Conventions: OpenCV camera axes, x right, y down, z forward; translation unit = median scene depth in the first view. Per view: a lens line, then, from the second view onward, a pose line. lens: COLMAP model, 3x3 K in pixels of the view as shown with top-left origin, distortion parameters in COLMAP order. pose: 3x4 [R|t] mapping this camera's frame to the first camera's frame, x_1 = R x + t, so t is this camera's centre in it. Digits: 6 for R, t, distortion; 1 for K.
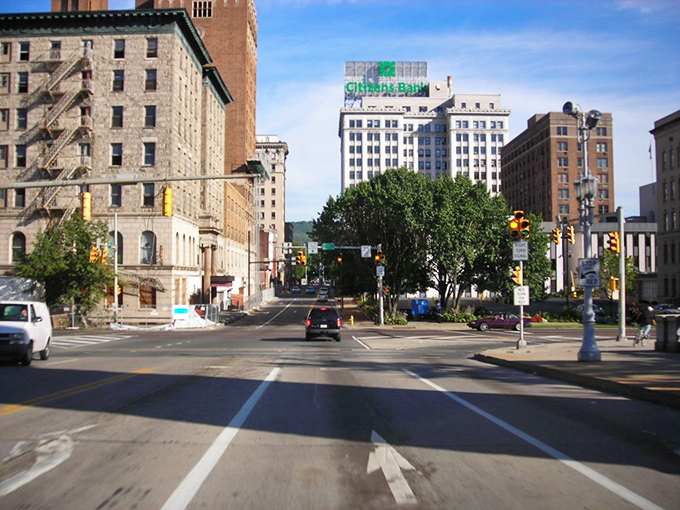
lens RADIAL K [[765.2, 0, 340.0], [0, 765.2, 255.0], [0, 0, 1]] dist [-0.092332, 0.007770]
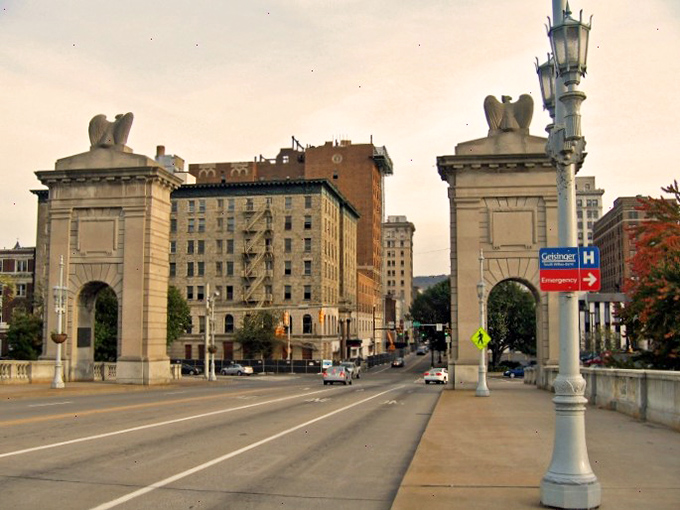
lens RADIAL K [[976.2, 0, 340.0], [0, 976.2, 255.0], [0, 0, 1]] dist [-0.016847, -0.018135]
pose [[0.980832, -0.013702, -0.194372, 0.225222], [0.007917, 0.999503, -0.030510, -0.094061], [0.194694, 0.028386, 0.980453, -1.040020]]
